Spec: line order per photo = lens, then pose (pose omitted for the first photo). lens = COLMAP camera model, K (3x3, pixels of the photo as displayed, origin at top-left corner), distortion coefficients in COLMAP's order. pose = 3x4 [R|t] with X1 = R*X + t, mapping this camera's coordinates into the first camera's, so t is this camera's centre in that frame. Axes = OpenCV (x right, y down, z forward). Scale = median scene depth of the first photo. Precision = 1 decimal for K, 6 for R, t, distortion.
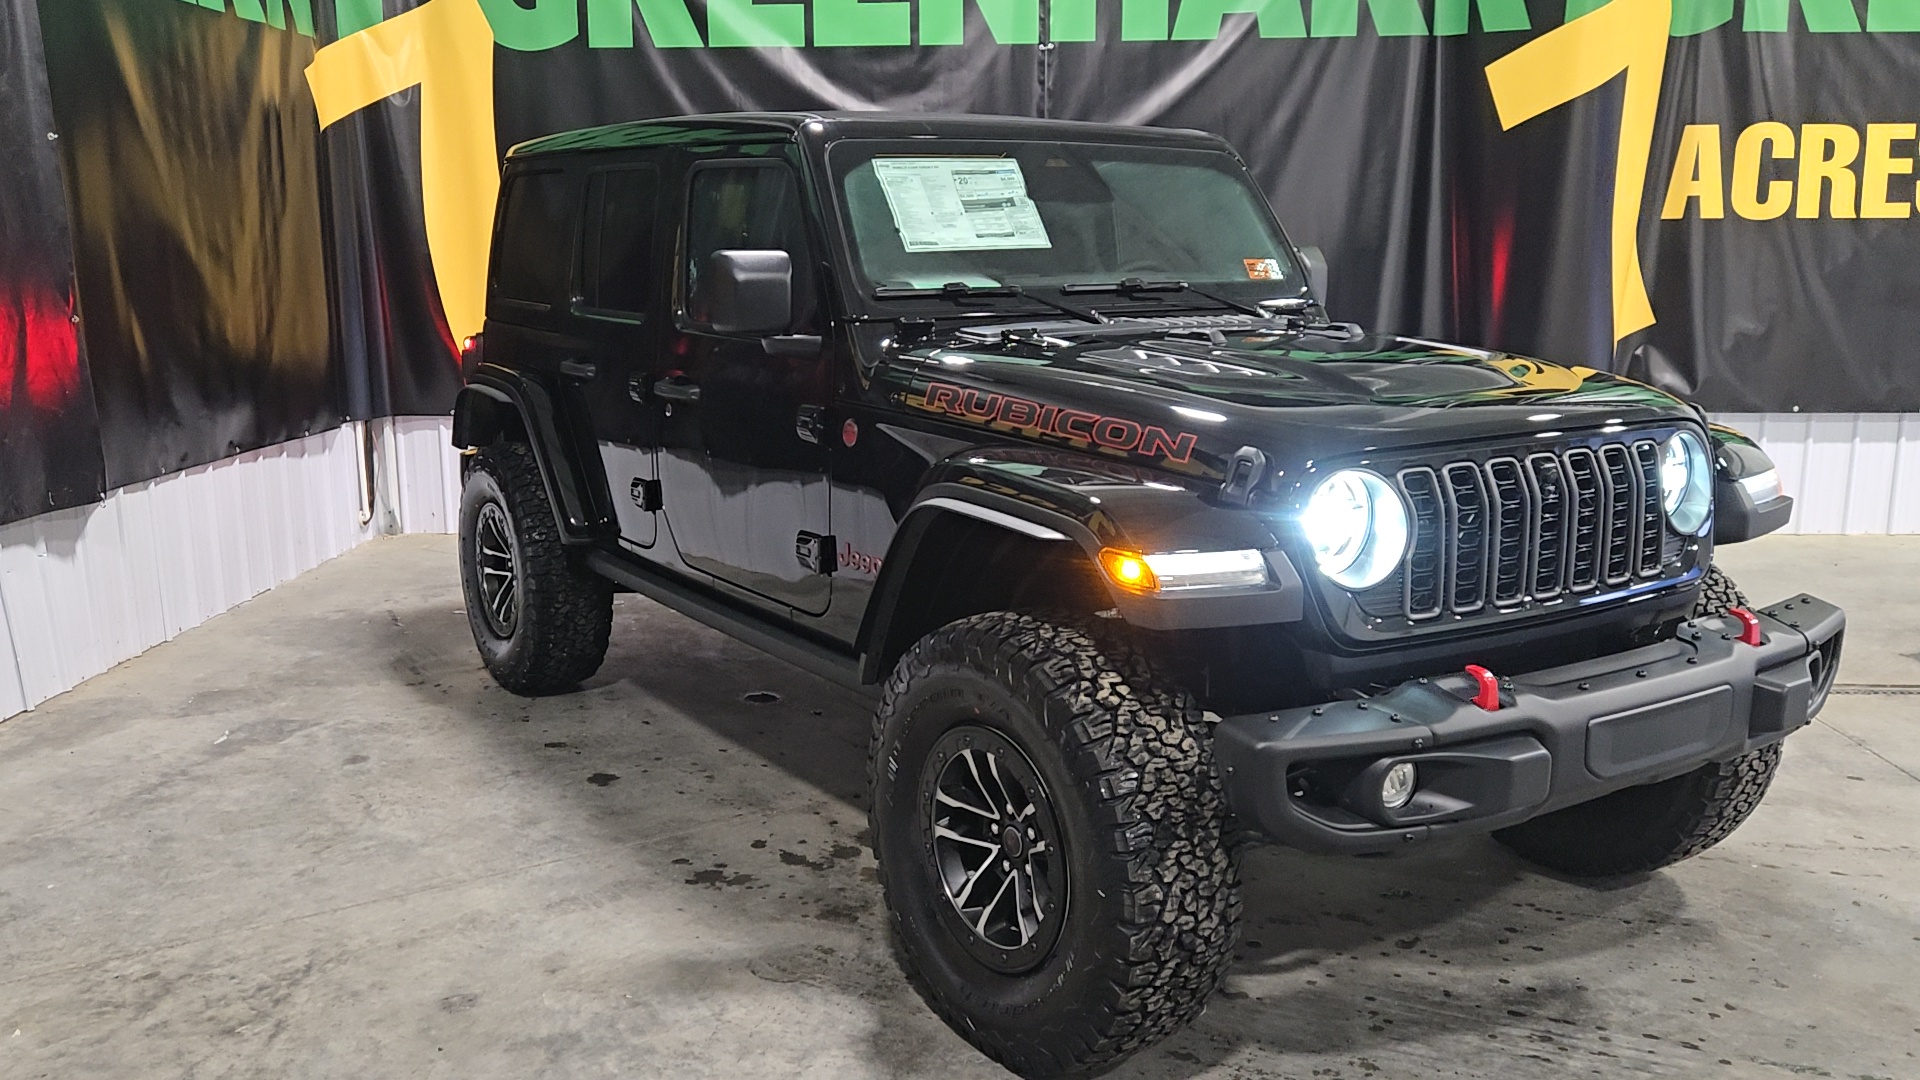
lens RADIAL K [[1626.4, 0, 960.0], [0, 1626.4, 540.0], [0, 0, 1]] dist [0.035700, -0.005154]
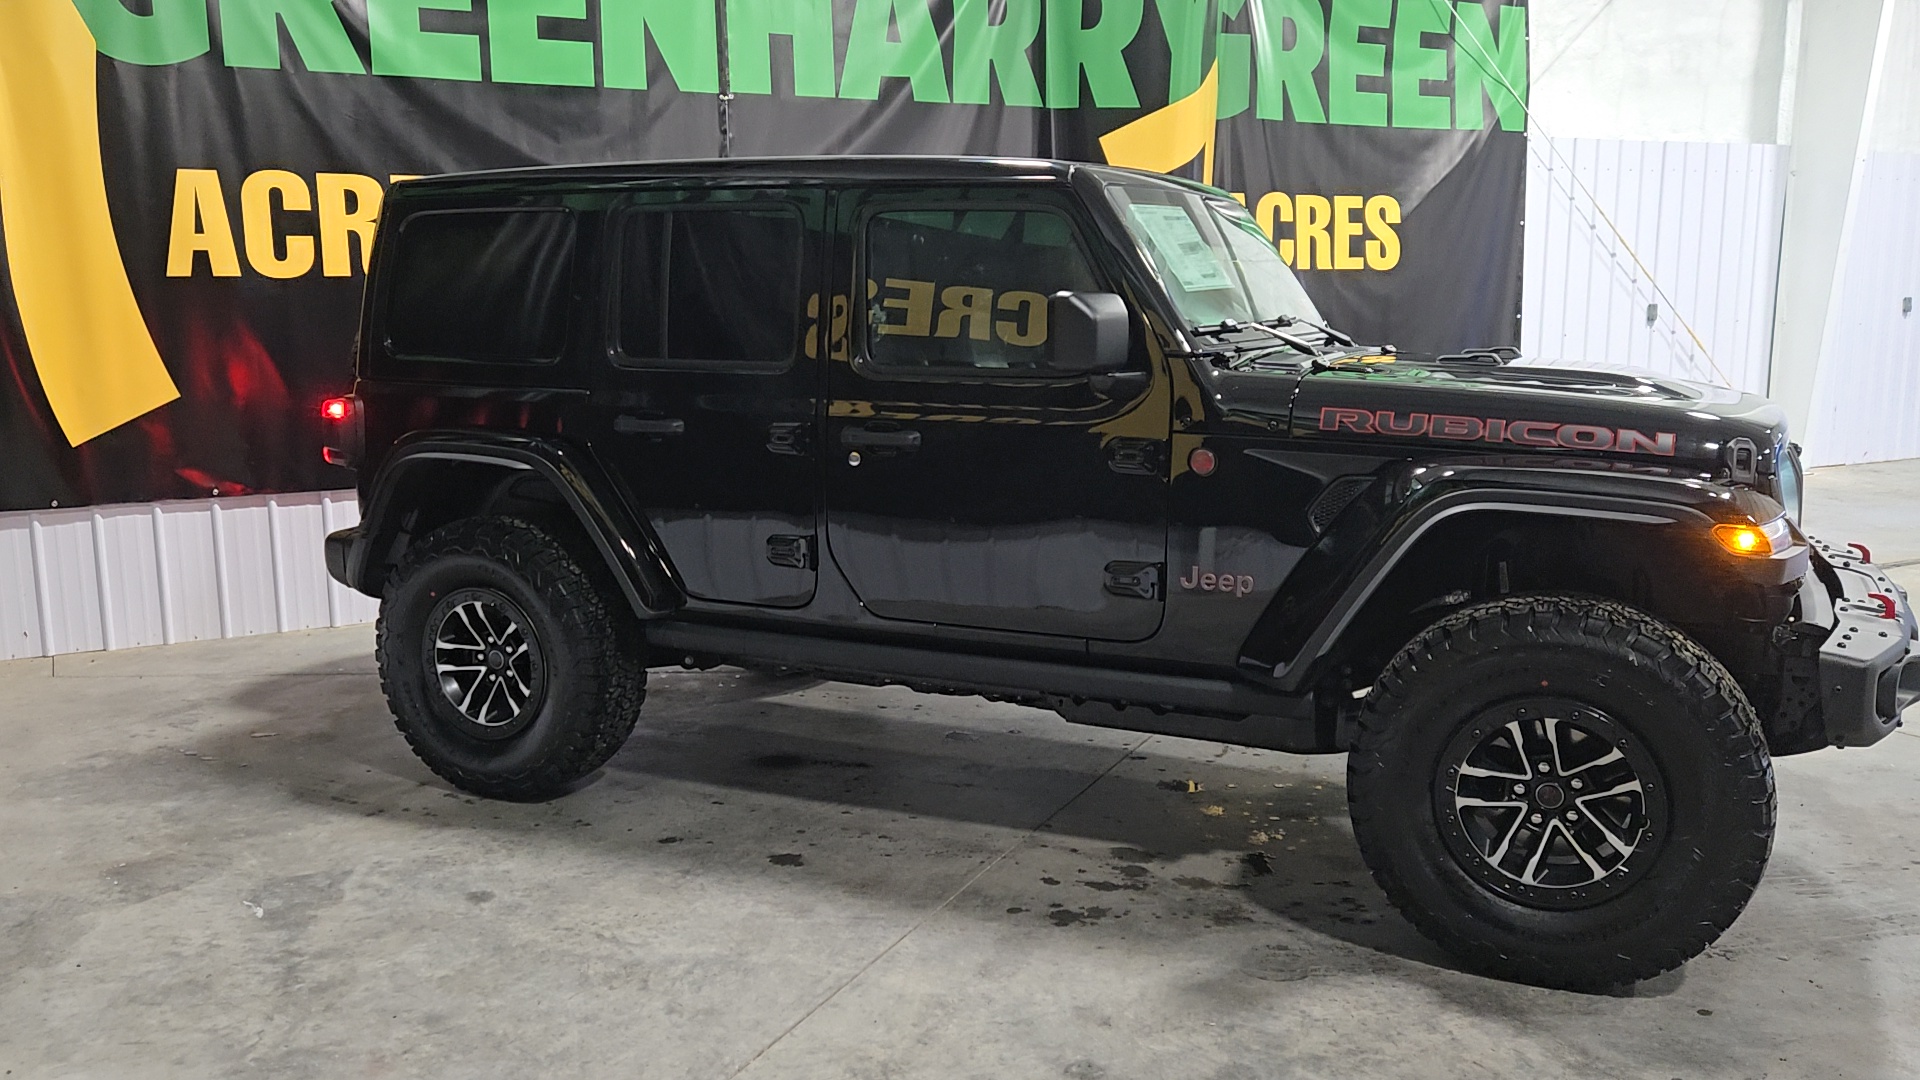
lens RADIAL K [[1604.0, 0, 960.0], [0, 1604.0, 540.0], [0, 0, 1]] dist [0.021066, -0.006872]
pose [[0.850709, -0.087192, 0.518355, -0.534119], [0.102847, 0.994696, -0.001472, -0.021208], [-0.515478, 0.054563, 0.855164, 0.138527]]
